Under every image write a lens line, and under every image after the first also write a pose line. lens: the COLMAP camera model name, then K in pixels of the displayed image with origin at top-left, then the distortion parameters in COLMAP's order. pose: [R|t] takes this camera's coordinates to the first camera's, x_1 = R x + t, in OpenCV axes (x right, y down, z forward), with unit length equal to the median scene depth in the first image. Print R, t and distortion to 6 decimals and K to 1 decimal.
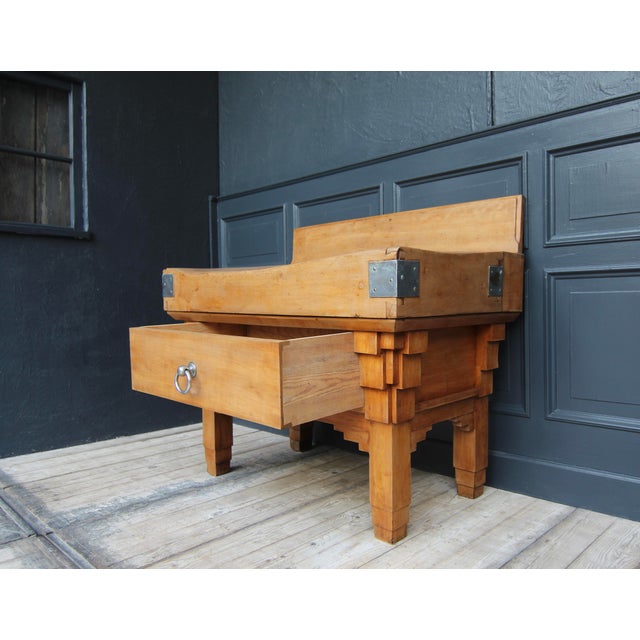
lens RADIAL K [[526.4, 0, 345.8], [0, 526.4, 320.5], [0, 0, 1]] dist [0.000015, -0.013528]
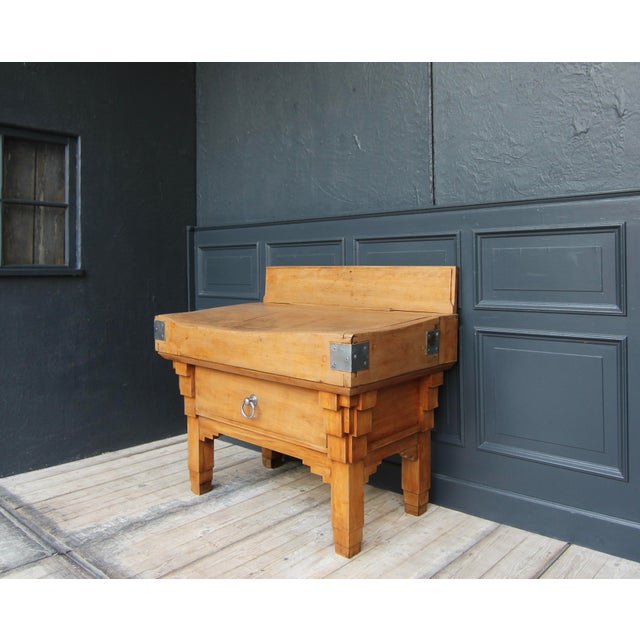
lens RADIAL K [[565.9, 0, 329.9], [0, 565.9, 274.5], [0, 0, 1]] dist [-0.000656, -0.014823]
pose [[0.999490, 0.002456, 0.031839, -0.001869], [-0.001526, 0.999572, -0.029201, -0.176682], [-0.031897, 0.029137, 0.999066, -0.304641]]
